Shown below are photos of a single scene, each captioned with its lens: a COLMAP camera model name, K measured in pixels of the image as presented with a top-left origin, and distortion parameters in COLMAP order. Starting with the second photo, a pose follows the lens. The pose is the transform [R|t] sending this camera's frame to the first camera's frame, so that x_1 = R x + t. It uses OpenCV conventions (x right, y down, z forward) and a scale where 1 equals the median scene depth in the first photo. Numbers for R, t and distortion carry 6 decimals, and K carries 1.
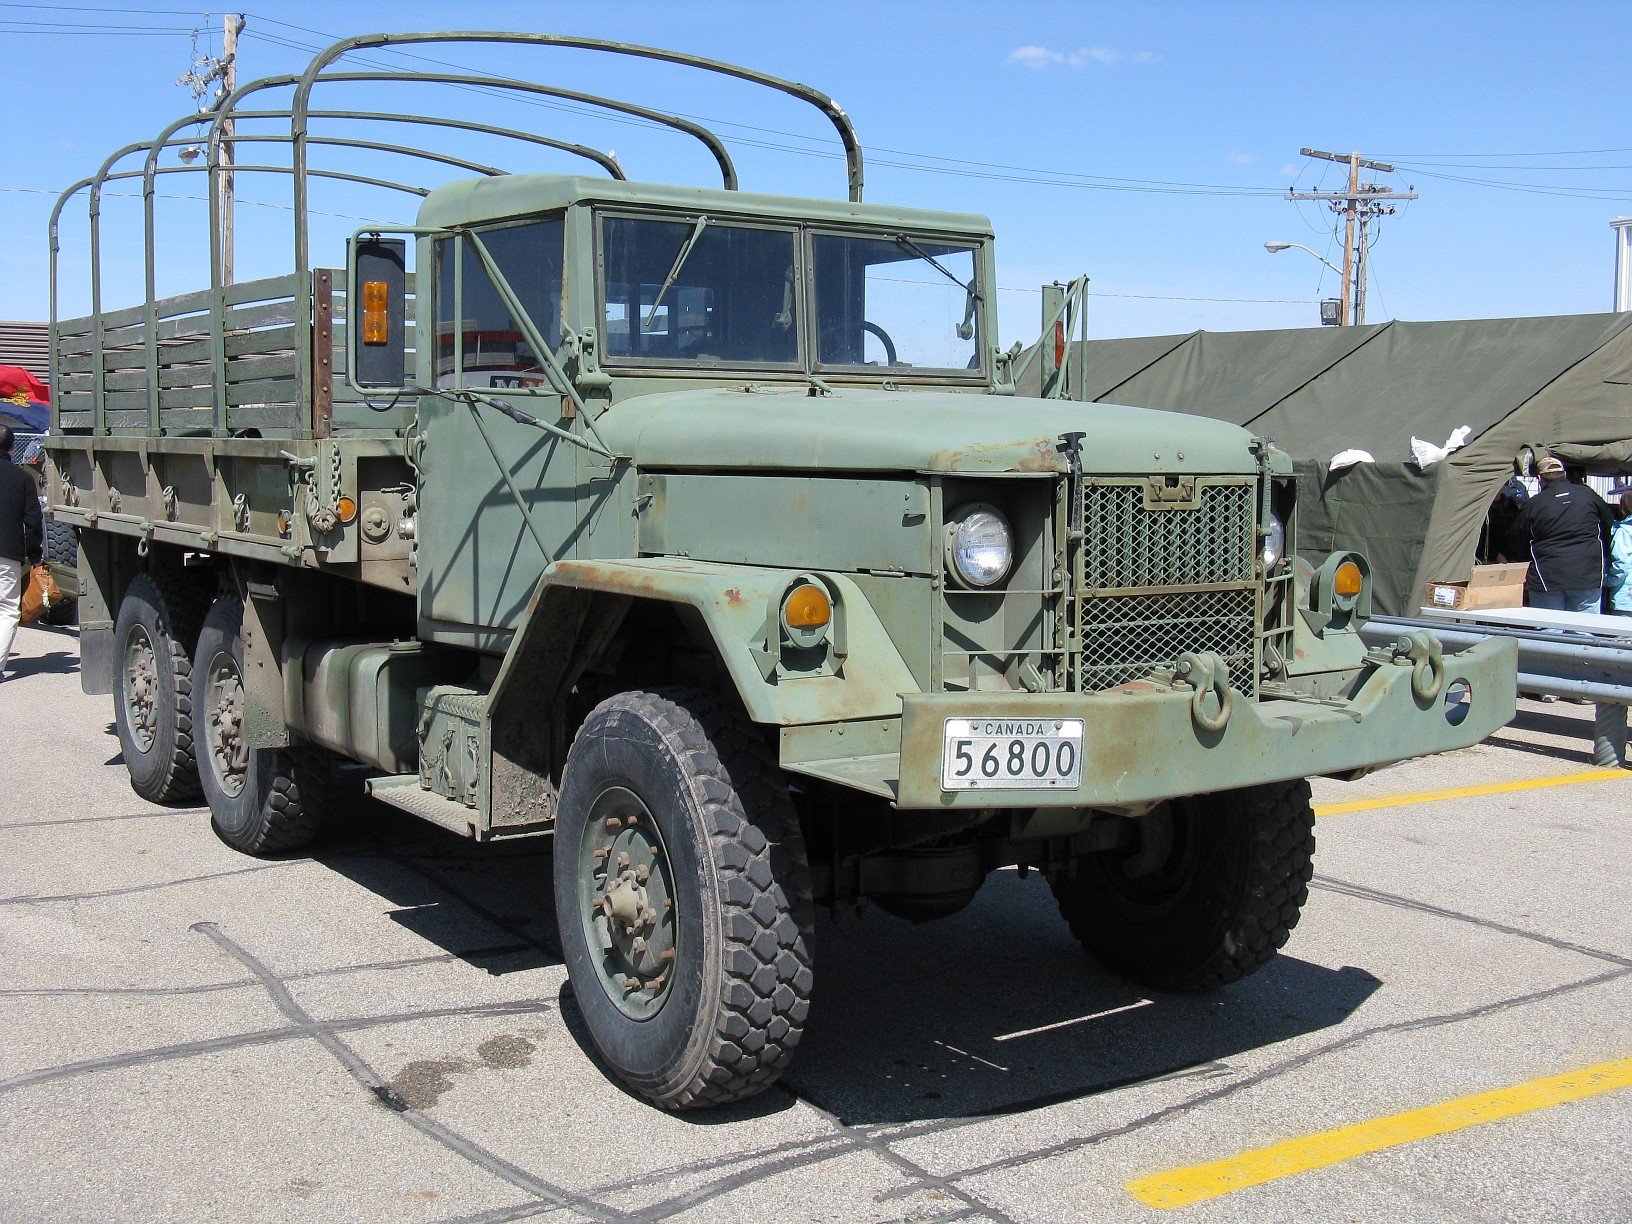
lens RADIAL K [[1825.8, 0, 816.9], [0, 1825.8, 602.8], [0, 0, 1]] dist [-0.104047, 0.000000]
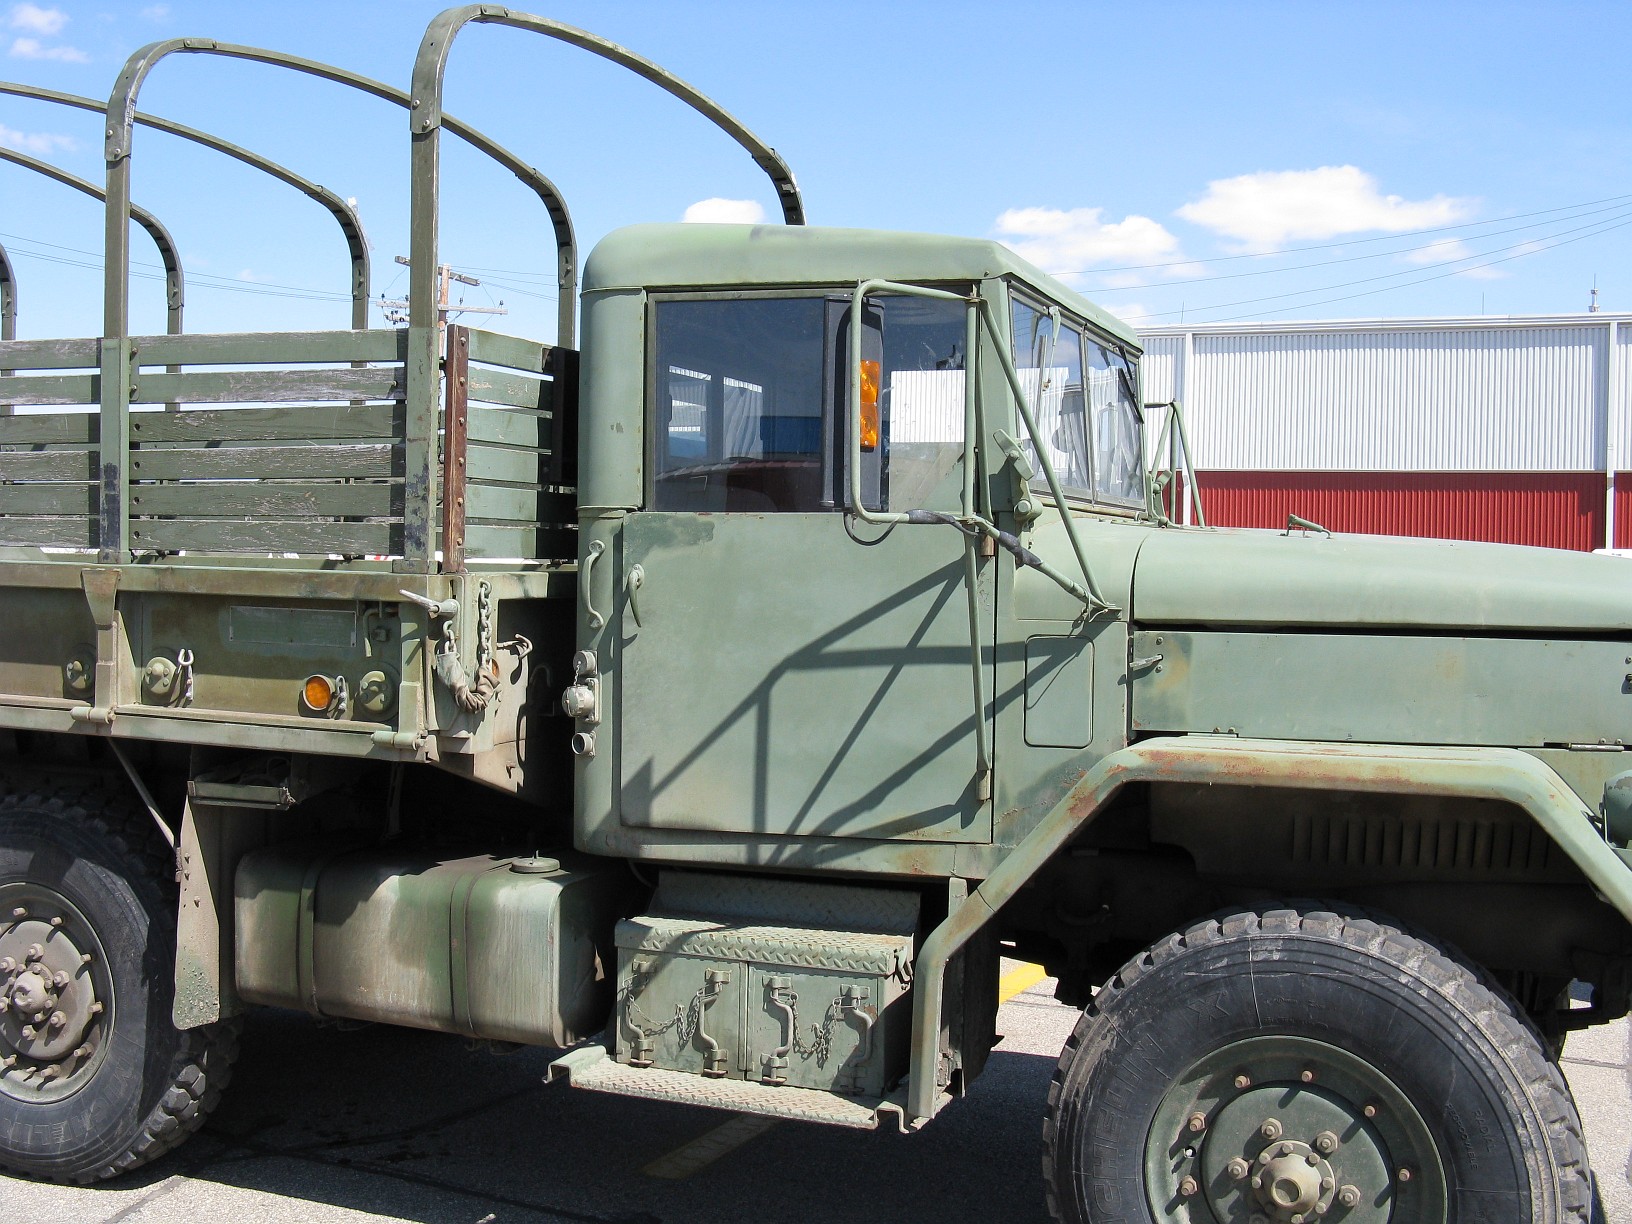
lens RADIAL K [[1825.8, 0, 815.2], [0, 1825.8, 616.4], [0, 0, 1]] dist [-0.104047, 0.000000]
pose [[0.839095, -0.006595, 0.543945, -0.545092], [0.034323, 0.998576, -0.040839, -0.042148], [-0.542901, 0.052937, 0.838127, 0.356629]]
